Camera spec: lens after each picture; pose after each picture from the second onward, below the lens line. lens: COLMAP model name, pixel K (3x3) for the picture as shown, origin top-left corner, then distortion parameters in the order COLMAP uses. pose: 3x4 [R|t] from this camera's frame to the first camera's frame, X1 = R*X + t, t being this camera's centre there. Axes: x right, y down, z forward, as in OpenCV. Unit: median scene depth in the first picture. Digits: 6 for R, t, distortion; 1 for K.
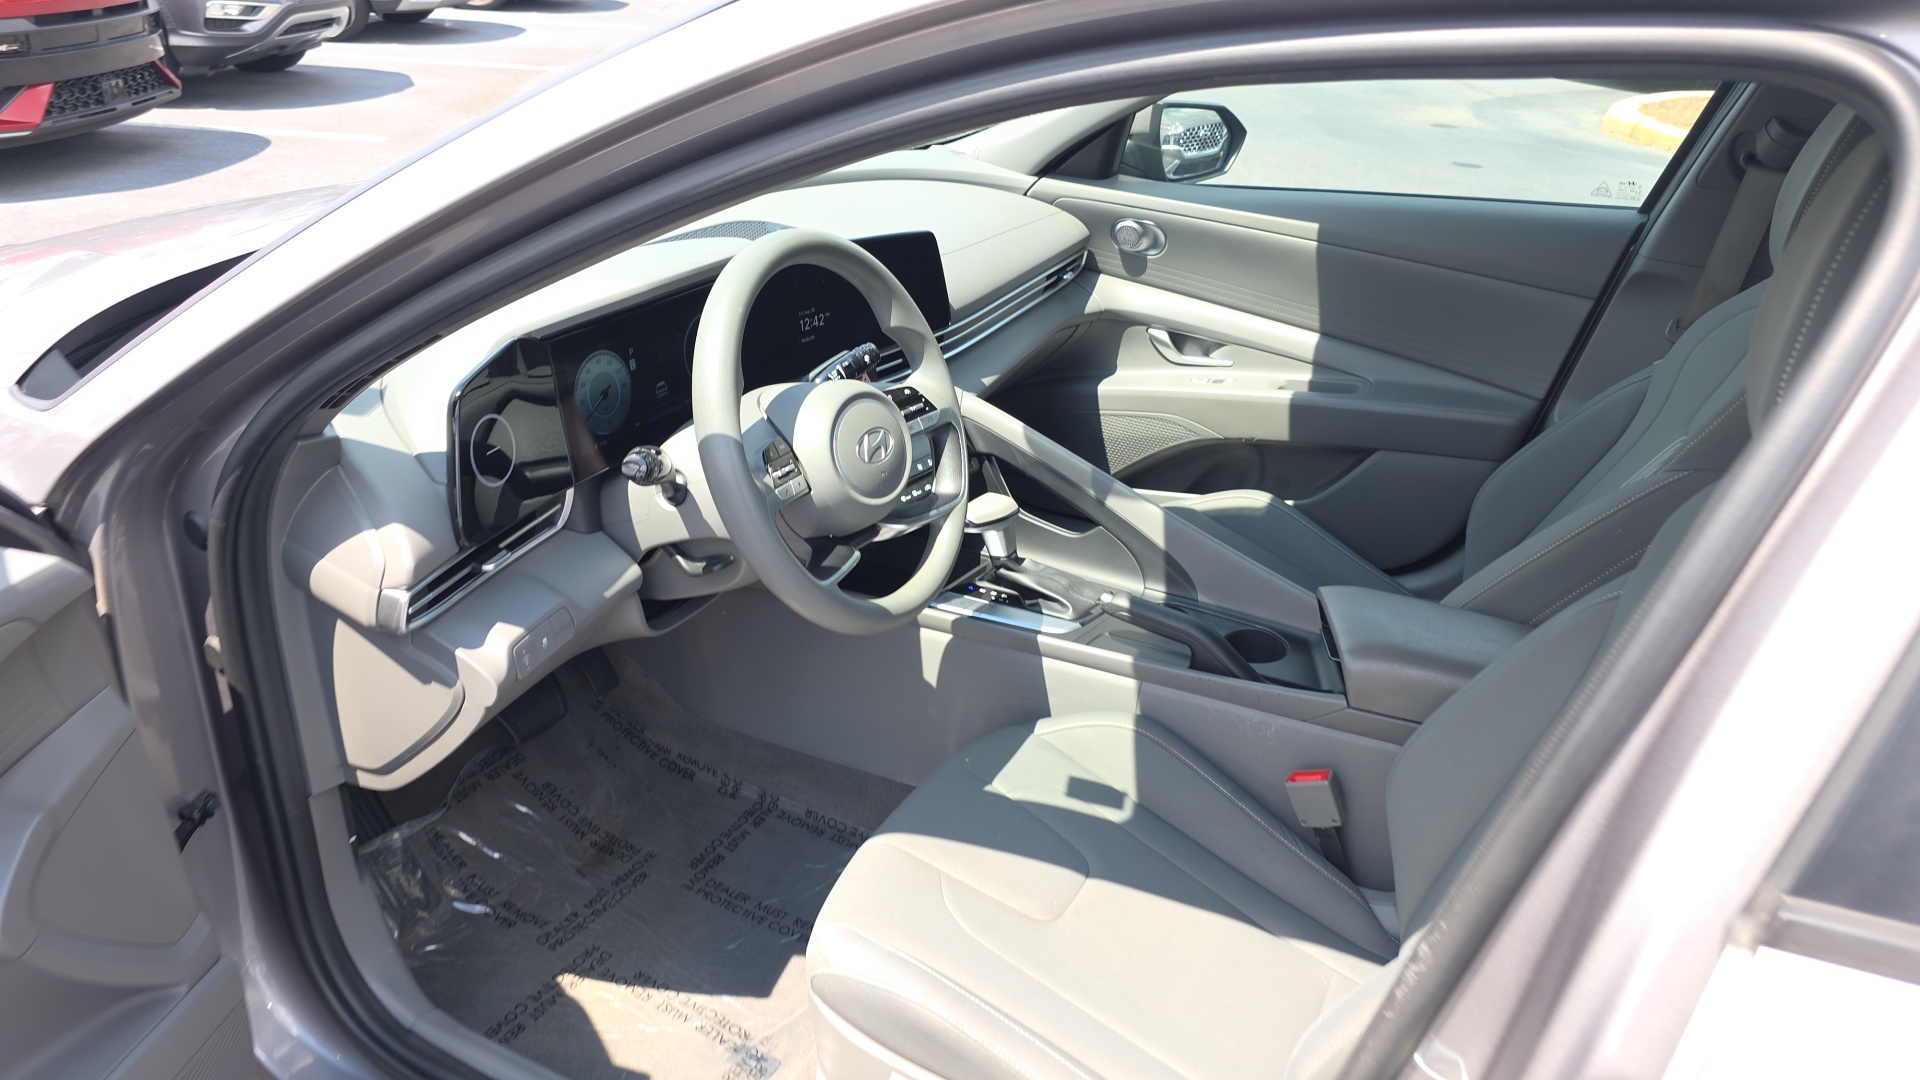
lens RADIAL K [[1286.2, 0, 897.8], [0, 1286.2, 577.3], [0, 0, 1]] dist [0.053657, -0.000695]
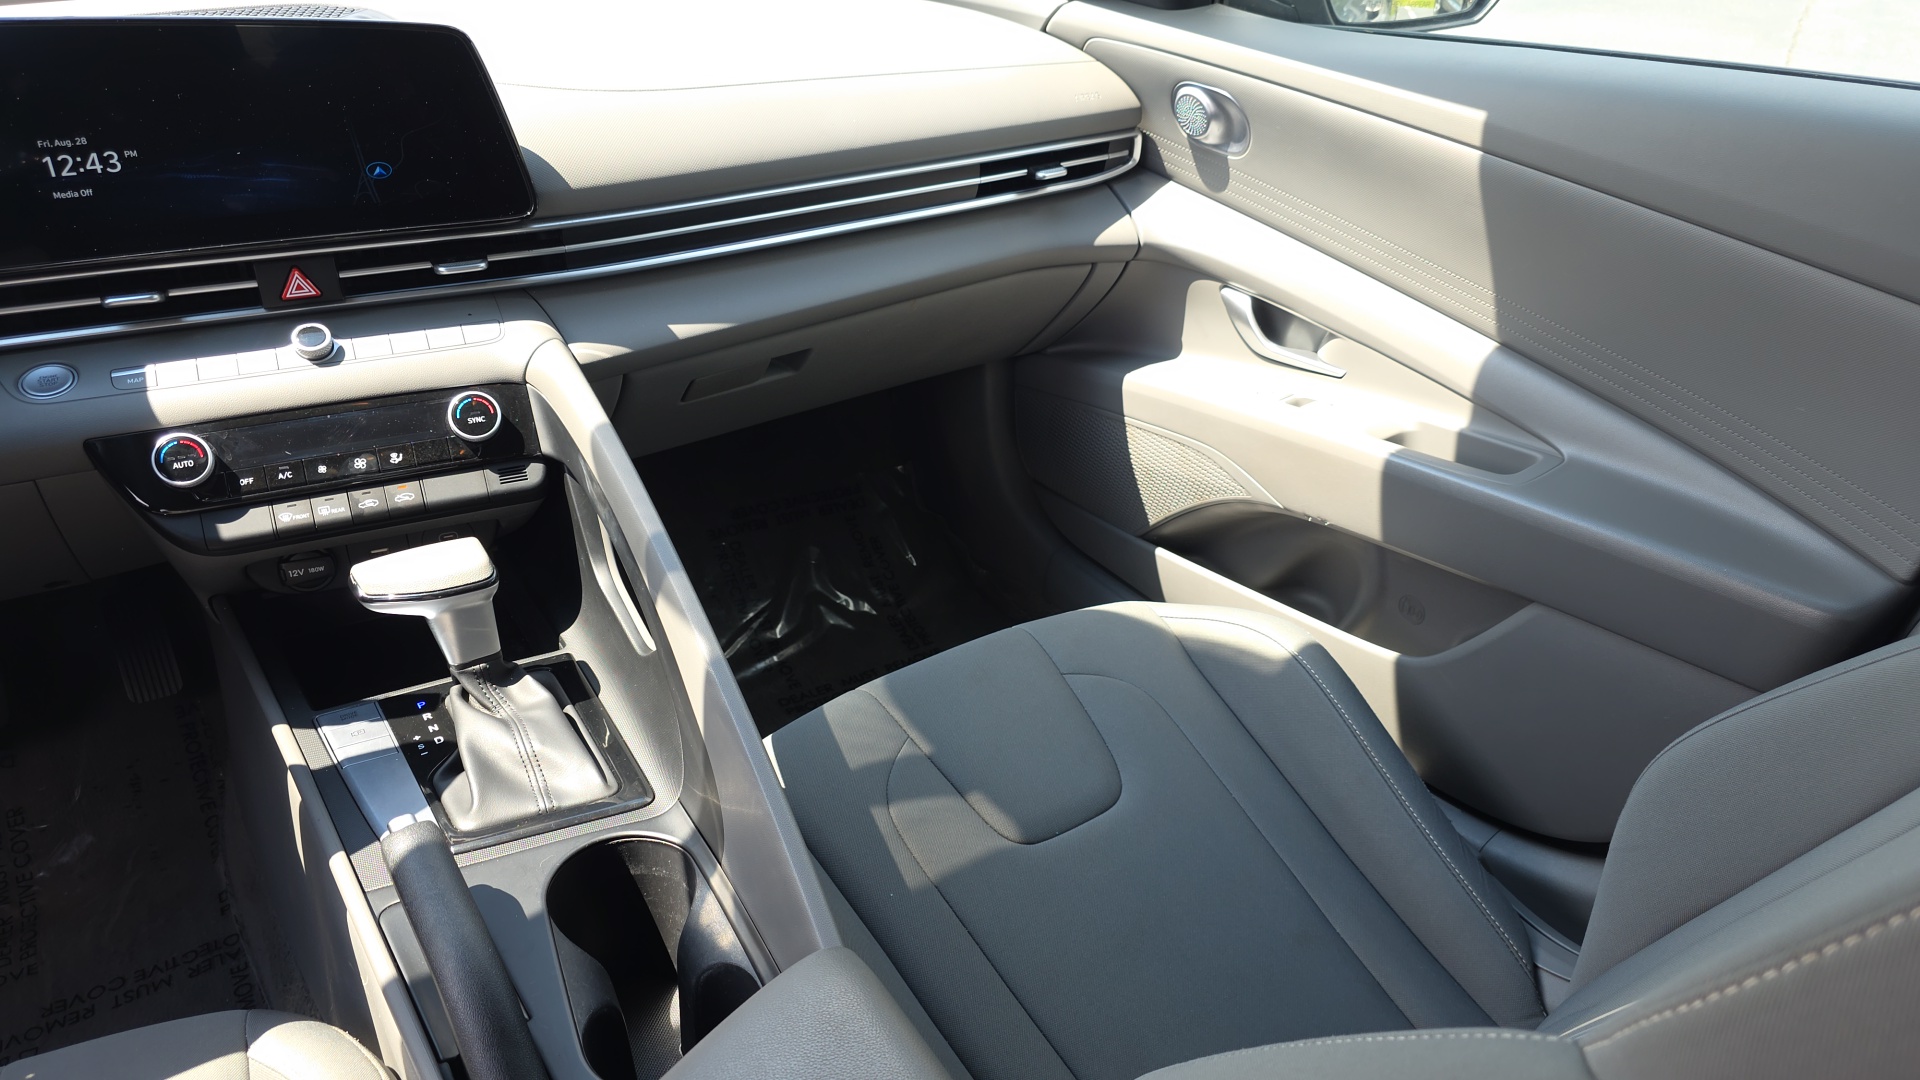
lens RADIAL K [[1304.3, 0, 984.9], [0, 1304.3, 529.4], [0, 0, 1]] dist [0.059501, -0.067596]
pose [[0.894819, 0.208533, -0.394732, 0.370114], [-0.196985, 0.977899, 0.070068, -0.116732], [0.400619, 0.015058, 0.916121, 0.470950]]
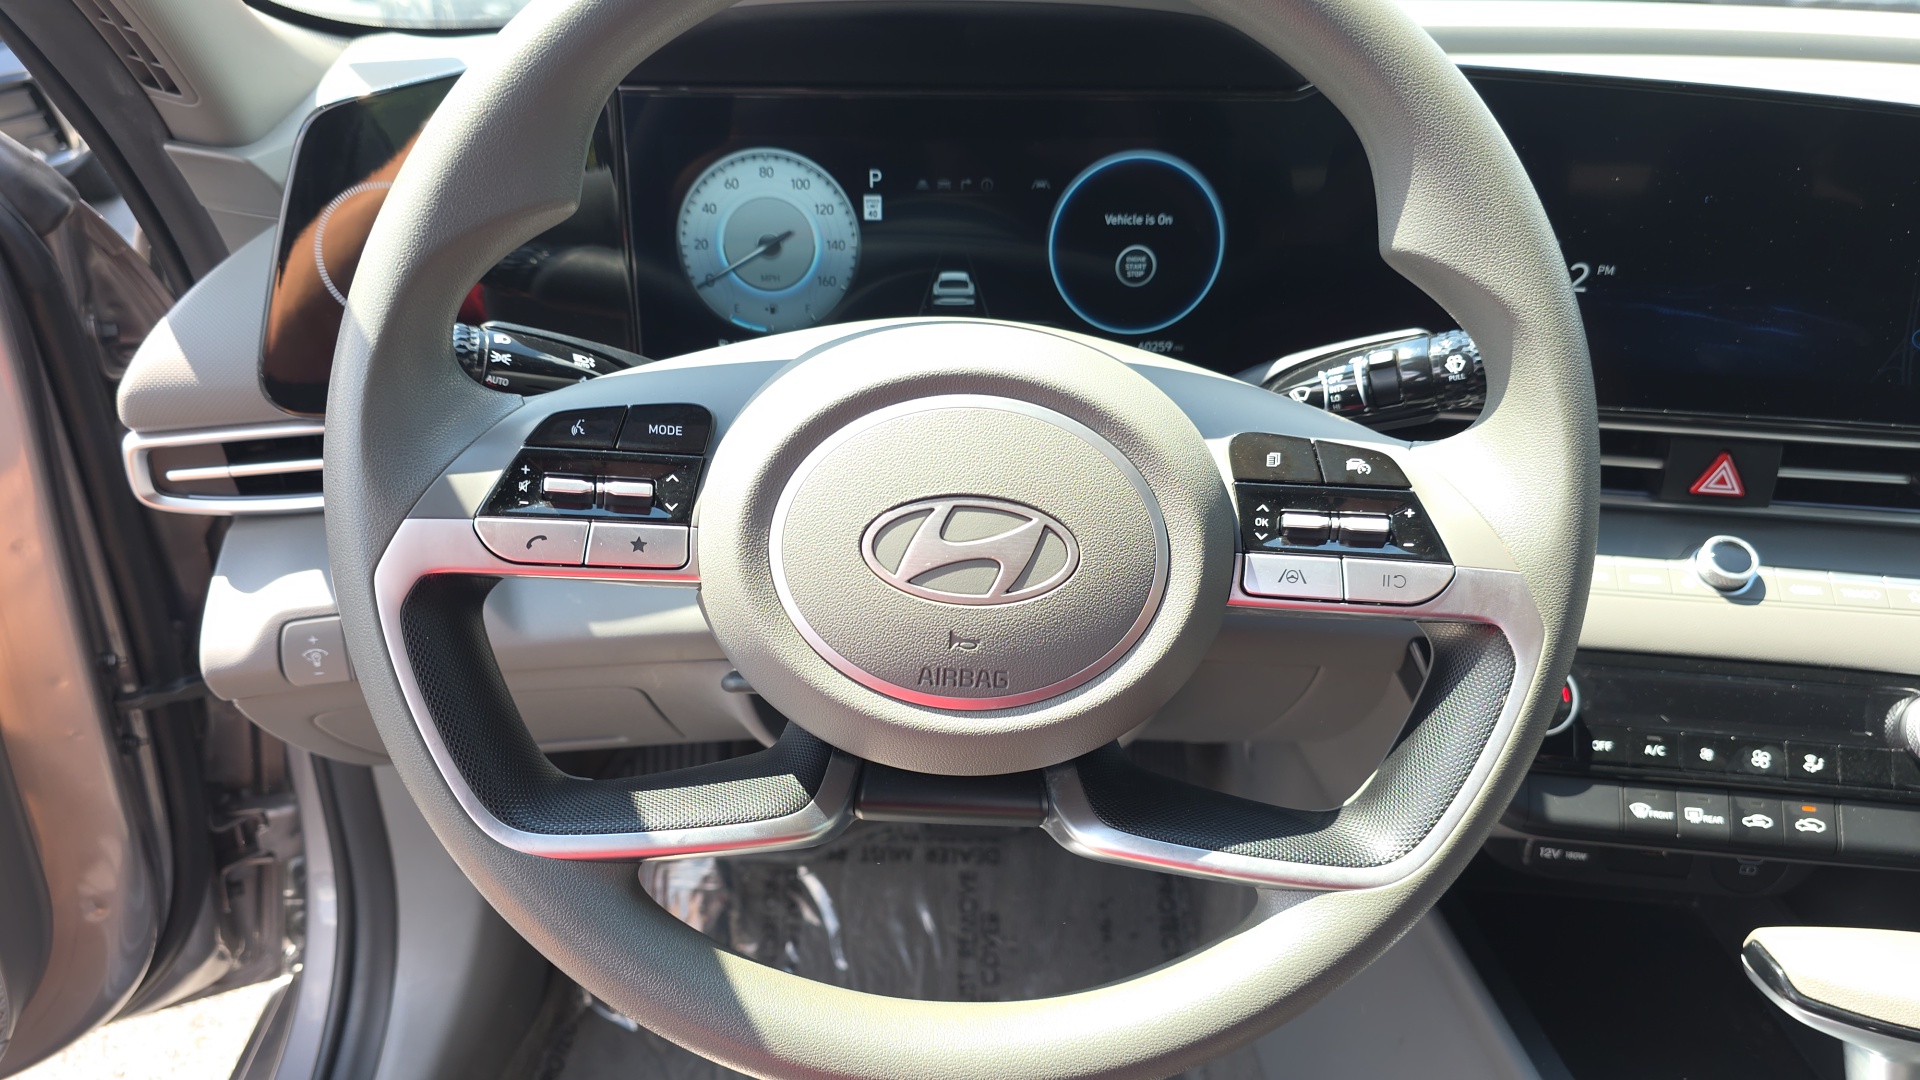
lens RADIAL K [[1320.6, 0, 960.0], [0, 1320.6, 540.0], [0, 0, 1]] dist [0.050081, -0.072821]
pose [[0.518173, 0.366193, -0.772916, 0.128484], [-0.392332, 0.904786, 0.165645, -0.090055], [0.759982, 0.217407, 0.612505, 0.465925]]
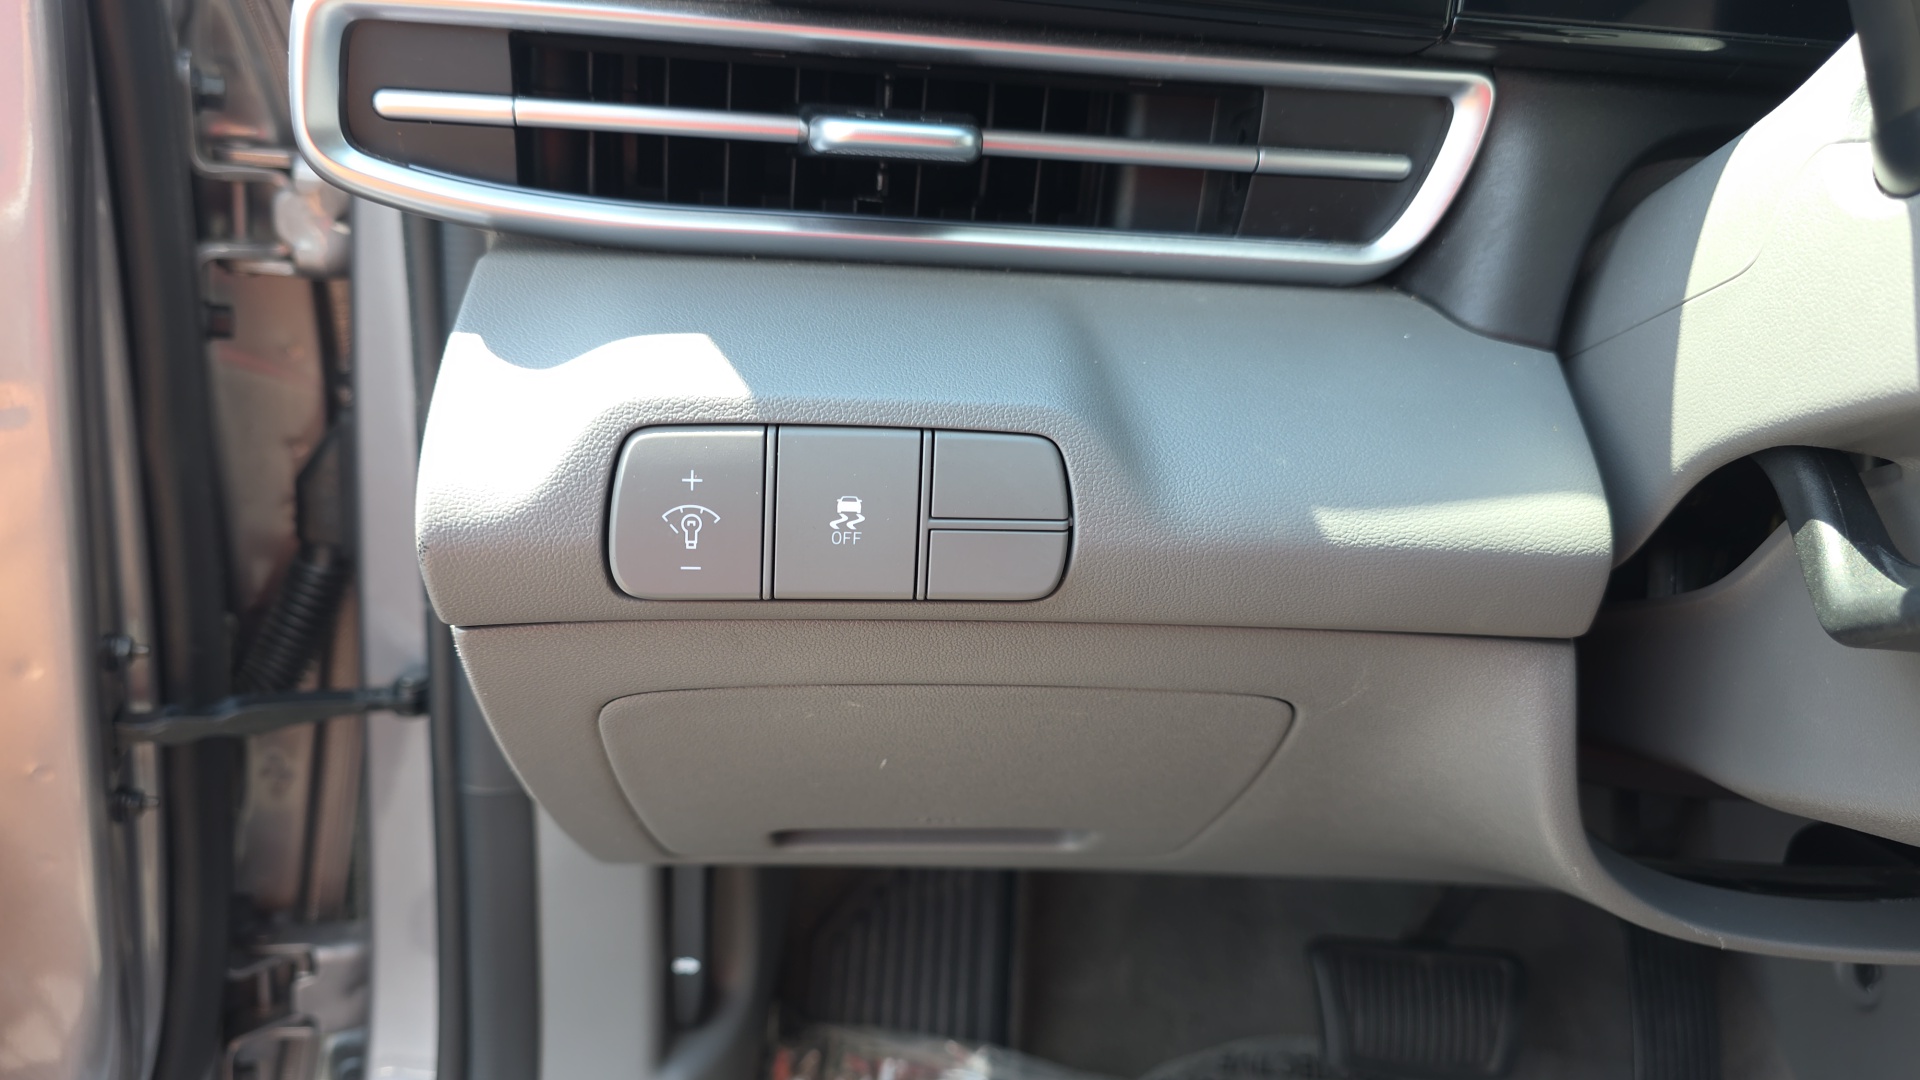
lens RADIAL K [[1362.0, 0, 960.0], [0, 1362.0, 540.0], [0, 0, 1]] dist [0.000609, -0.045689]
pose [[0.501349, 0.286708, -0.816362, -0.046747], [-0.456052, 0.889368, 0.032275, 0.021096], [0.735299, 0.356123, 0.576638, 0.490928]]
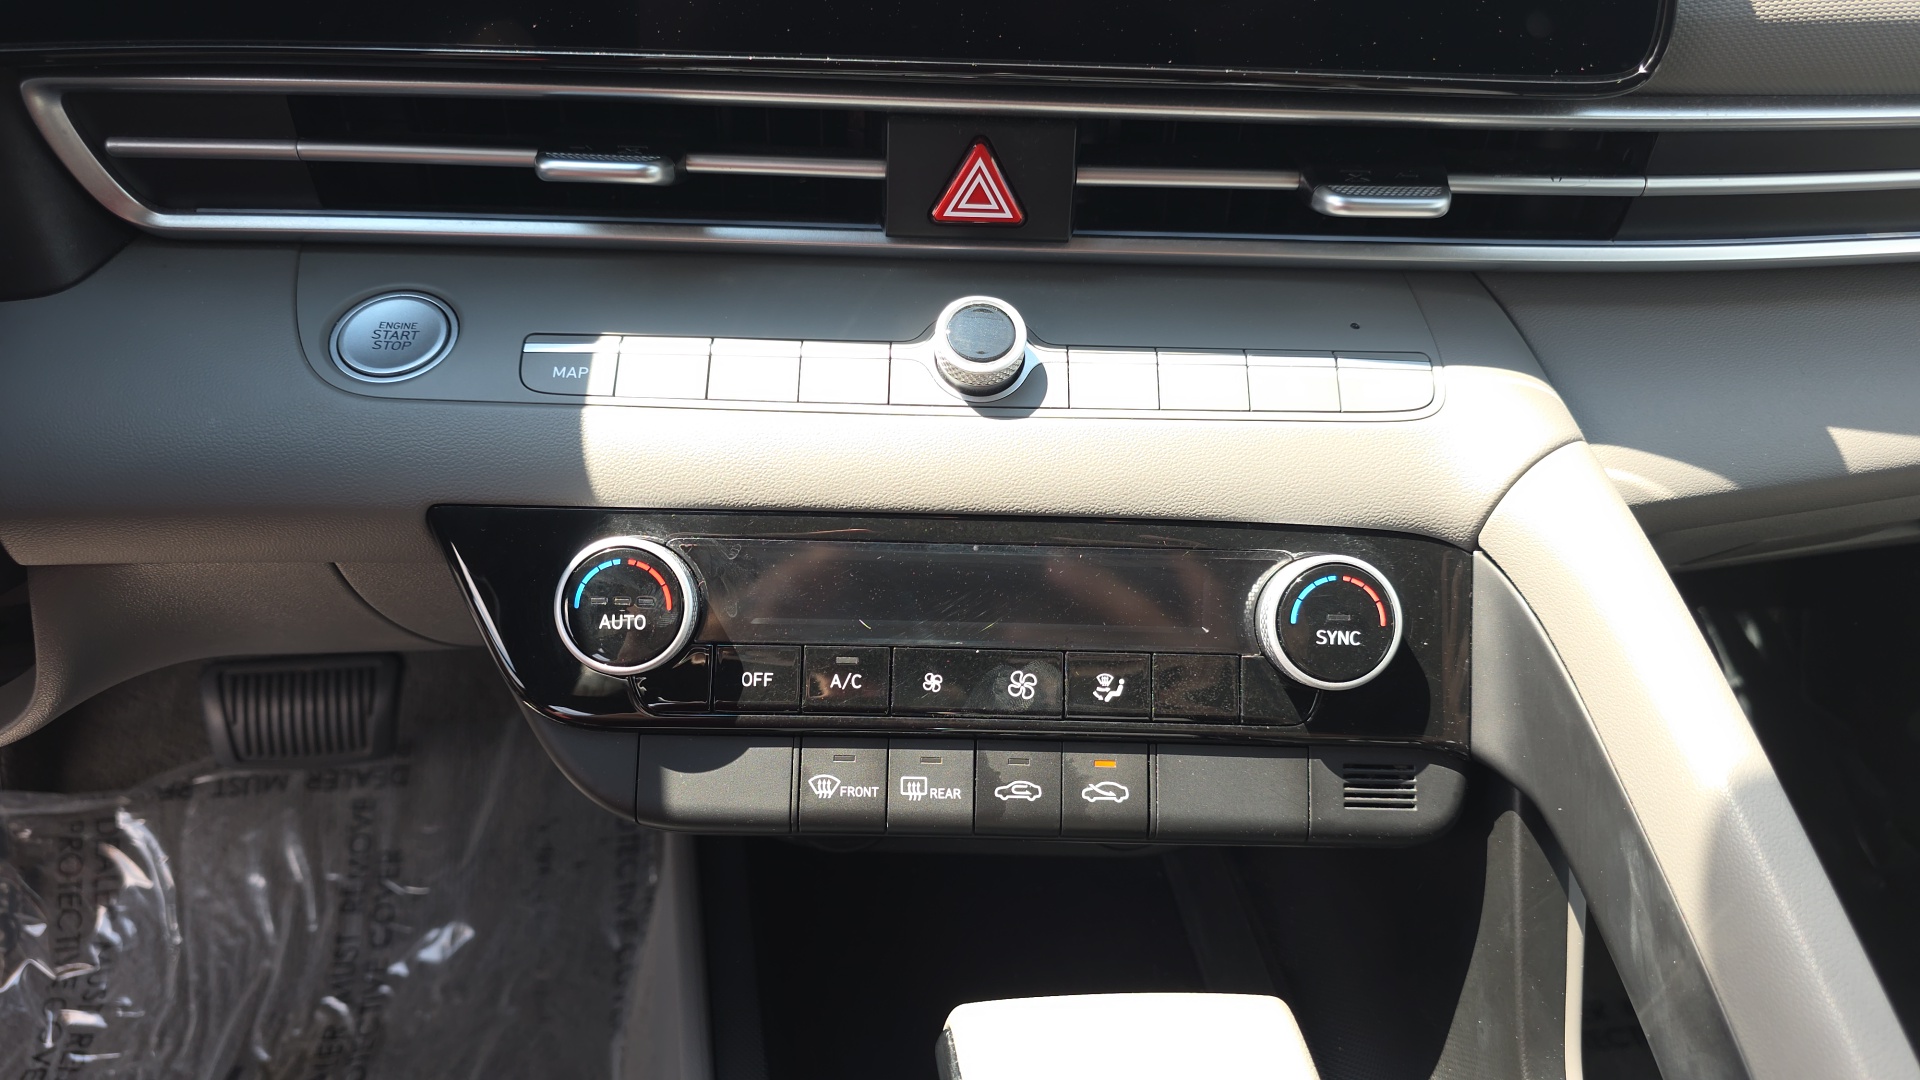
lens RADIAL K [[1320.6, 0, 960.0], [0, 1320.6, 540.0], [0, 0, 1]] dist [0.050081, -0.072821]
pose [[0.622883, 0.437919, -0.648262, 0.106891], [-0.368865, 0.895154, 0.250277, -0.121755], [0.689895, 0.083228, 0.719109, 0.658298]]
